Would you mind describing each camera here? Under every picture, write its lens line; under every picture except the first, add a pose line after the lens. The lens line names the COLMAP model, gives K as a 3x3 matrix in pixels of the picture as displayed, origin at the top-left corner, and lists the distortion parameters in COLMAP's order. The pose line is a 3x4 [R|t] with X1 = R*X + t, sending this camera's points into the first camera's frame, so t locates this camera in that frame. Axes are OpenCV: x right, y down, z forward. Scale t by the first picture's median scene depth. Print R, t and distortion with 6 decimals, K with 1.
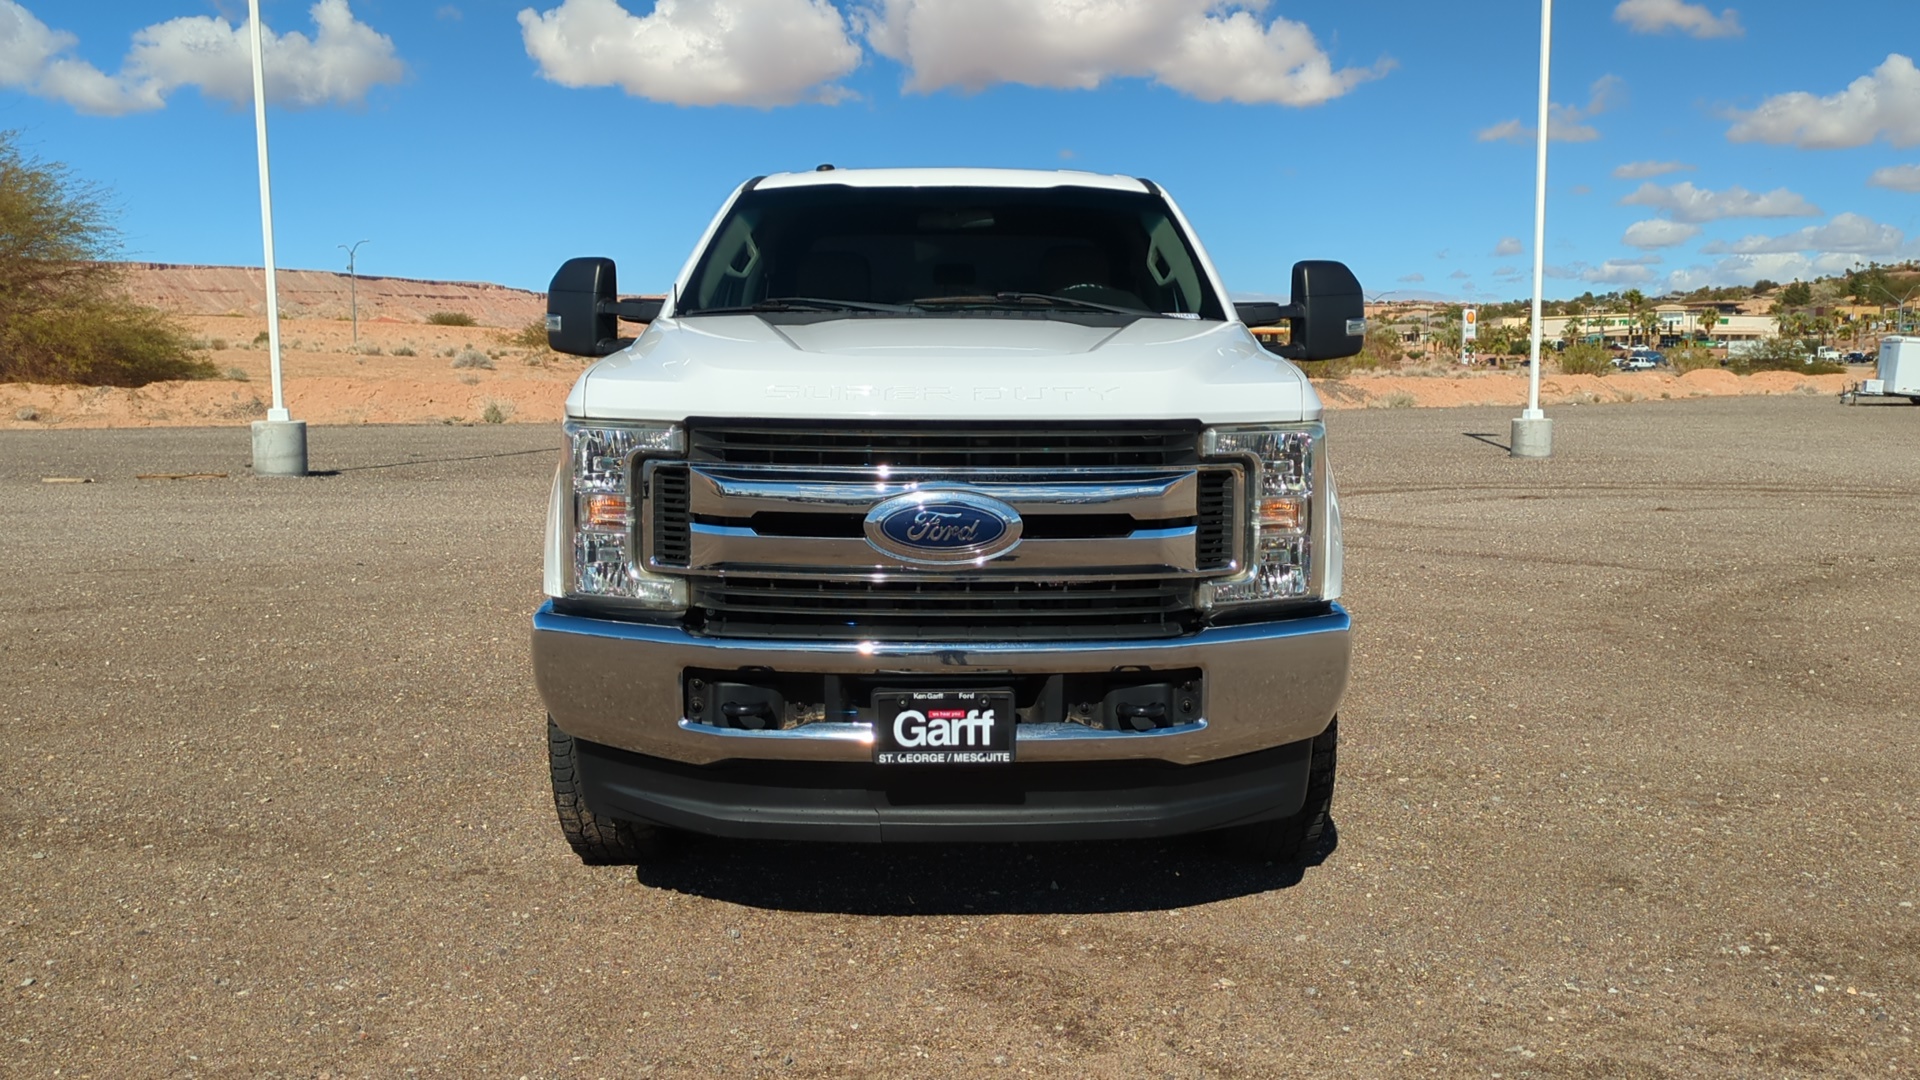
lens RADIAL K [[1713.9, 0, 965.1], [0, 1713.9, 542.1], [0, 0, 1]] dist [0.057454, -0.022149]
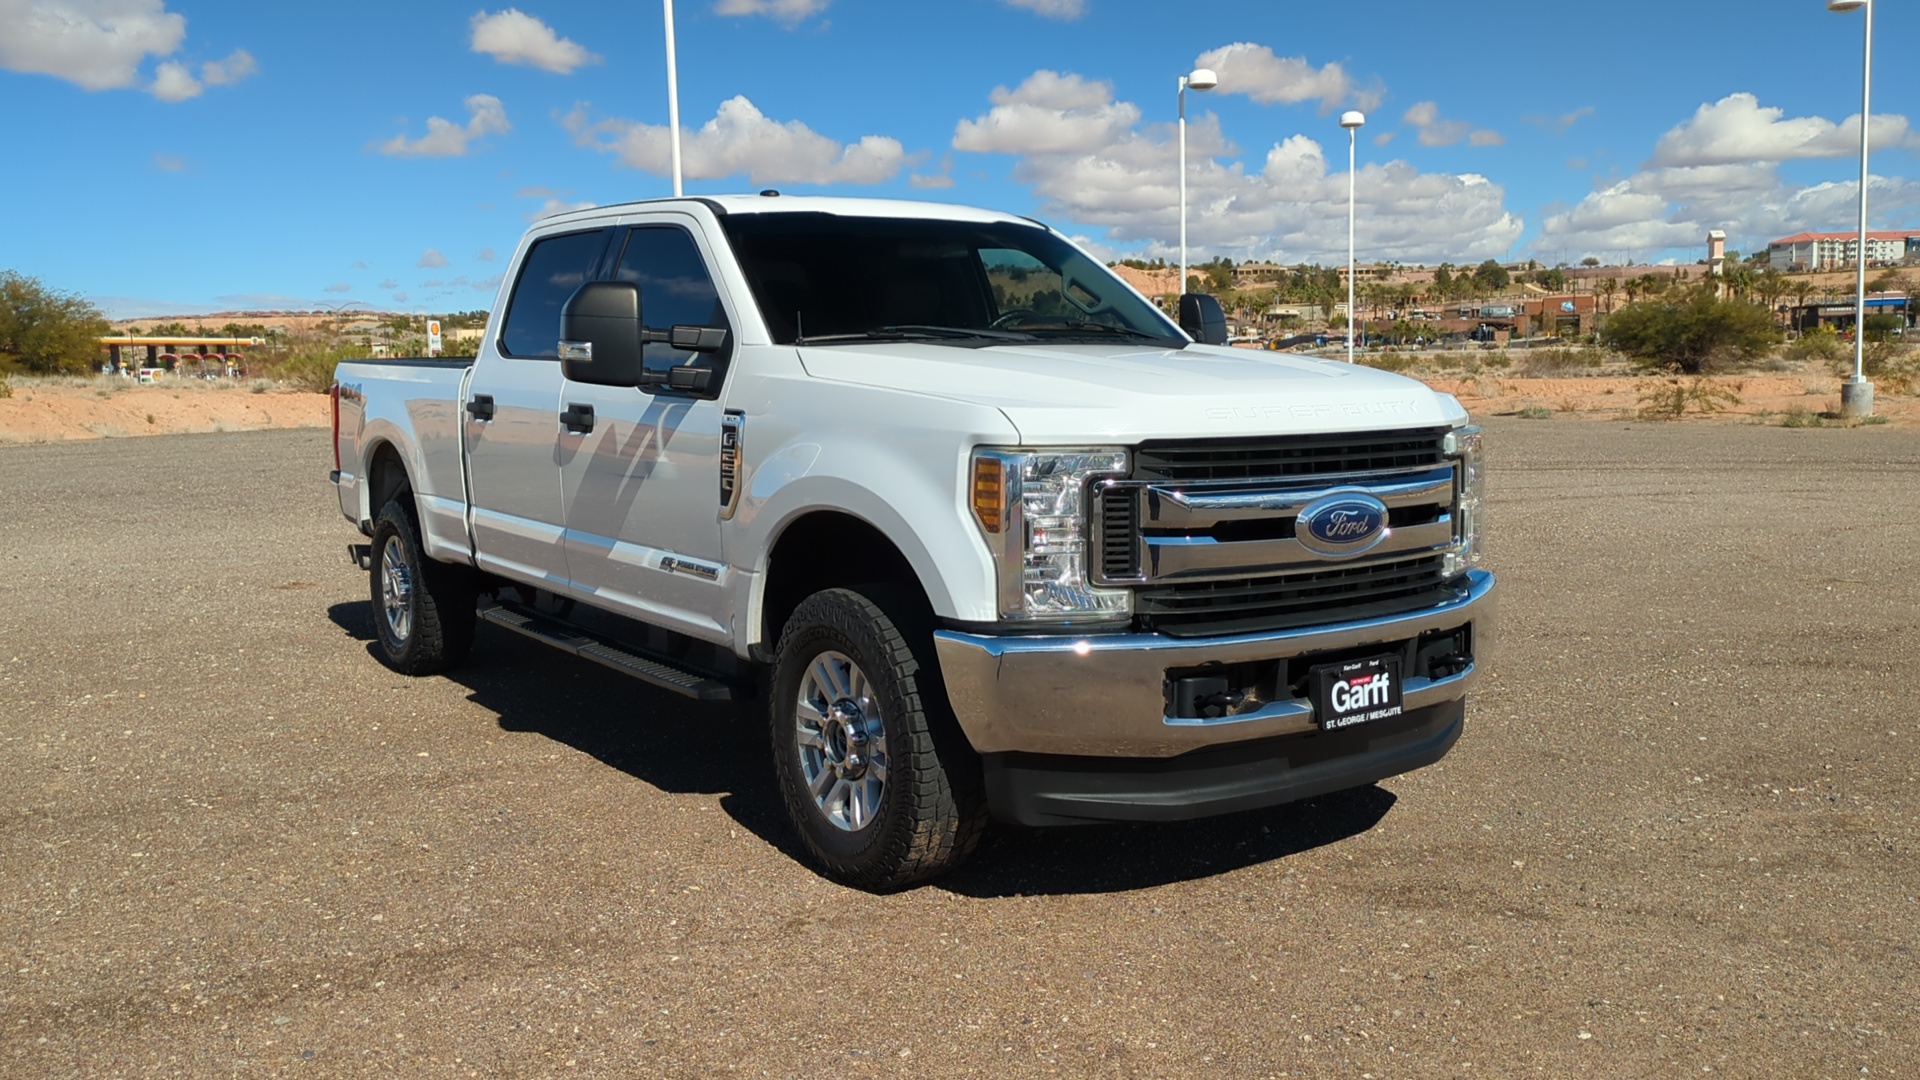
lens RADIAL K [[1713.9, 0, 965.1], [0, 1713.9, 542.1], [0, 0, 1]] dist [0.057454, -0.022149]
pose [[0.811495, -0.072975, 0.579785, -0.913895], [0.076374, 0.996906, 0.018580, -0.038041], [-0.579347, 0.029202, 0.814558, 0.188029]]
